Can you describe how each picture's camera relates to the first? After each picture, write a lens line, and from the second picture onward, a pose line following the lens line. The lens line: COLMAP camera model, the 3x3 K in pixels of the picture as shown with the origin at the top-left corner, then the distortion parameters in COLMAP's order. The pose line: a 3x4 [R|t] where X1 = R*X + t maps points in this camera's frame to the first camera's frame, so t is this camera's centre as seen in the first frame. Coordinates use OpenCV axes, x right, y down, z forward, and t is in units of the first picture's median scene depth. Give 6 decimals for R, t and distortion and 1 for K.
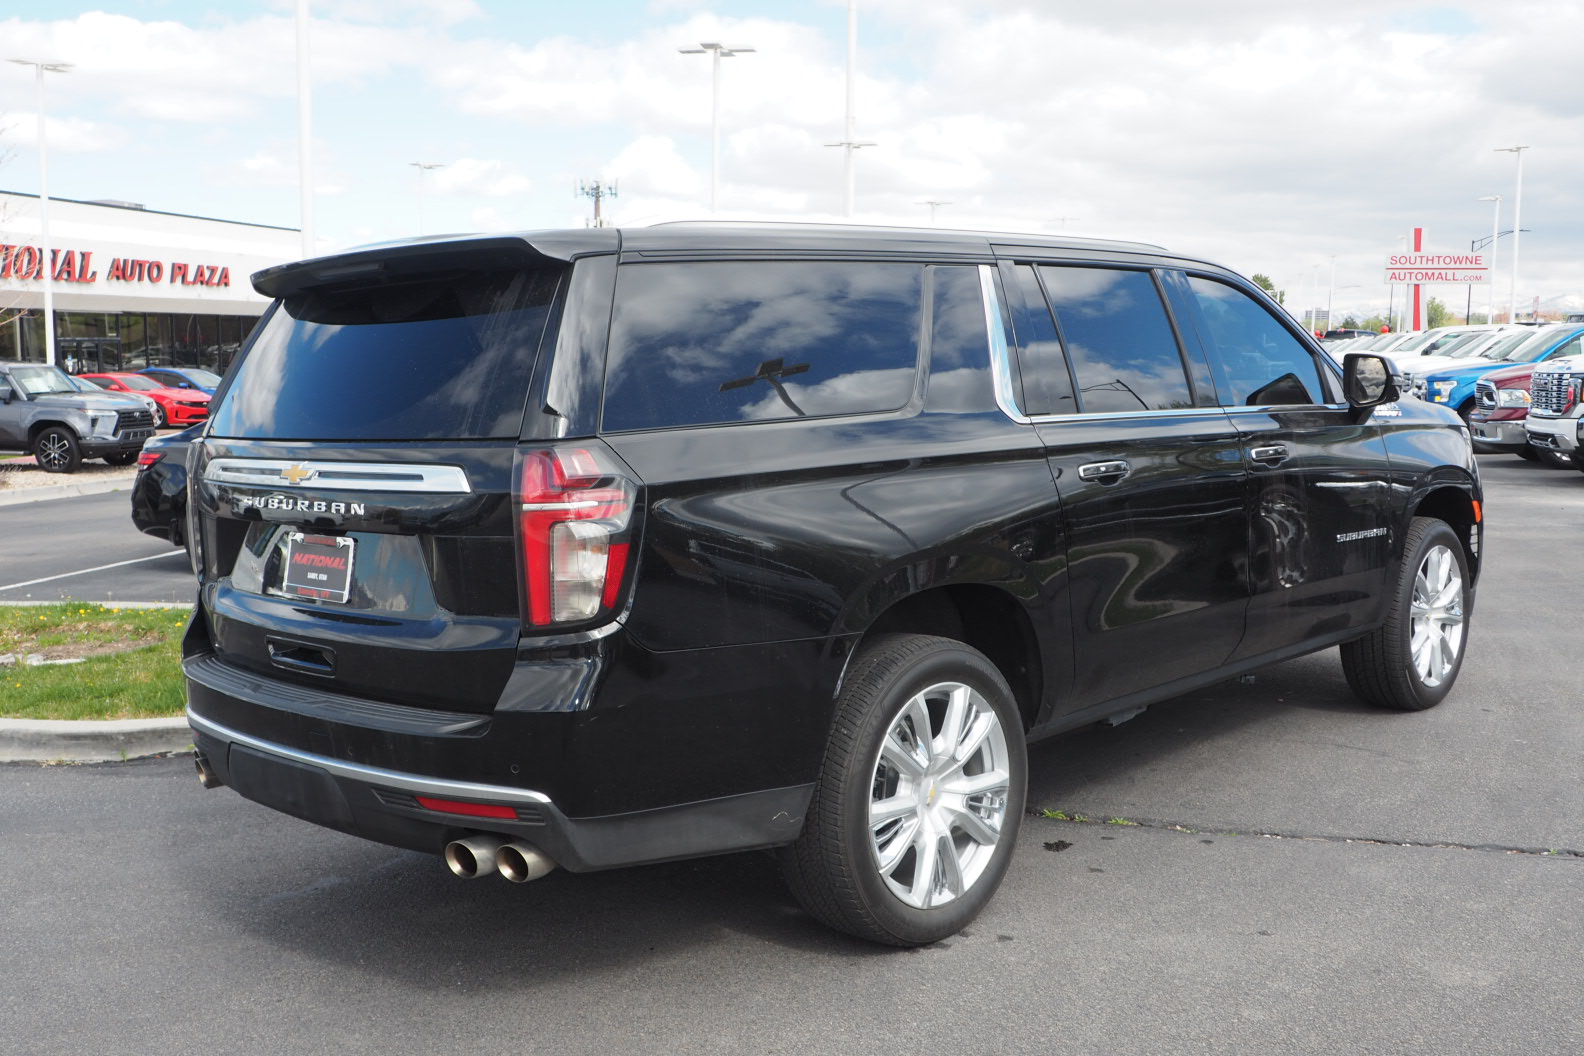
lens RADIAL K [[1508.9, 0, 789.2], [0, 1508.9, 539.1], [0, 0, 1]] dist [-0.016737, 0.000000]
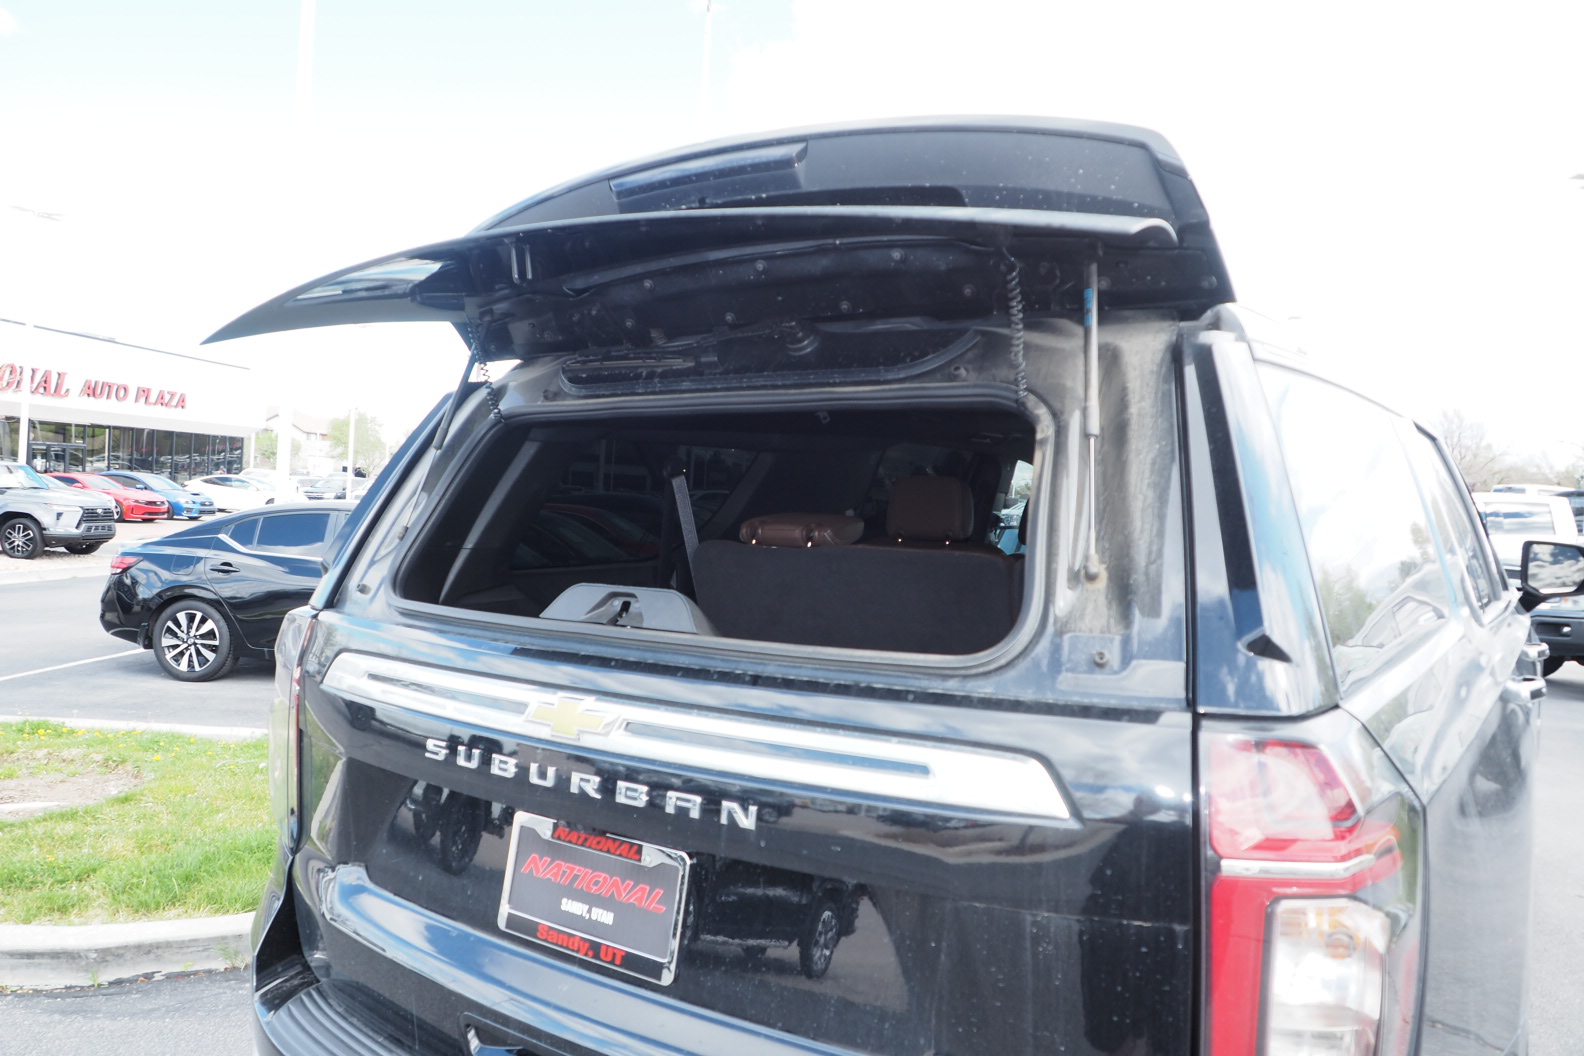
lens RADIAL K [[1125.2, 0, 799.9], [0, 1125.2, 528.1], [0, 0, 1]] dist [-0.019808, 0.007673]
pose [[0.986412, 0.050121, 0.156456, -0.049474], [-0.035764, 0.994998, -0.093271, -0.011871], [-0.160348, 0.086408, 0.983271, 0.095448]]
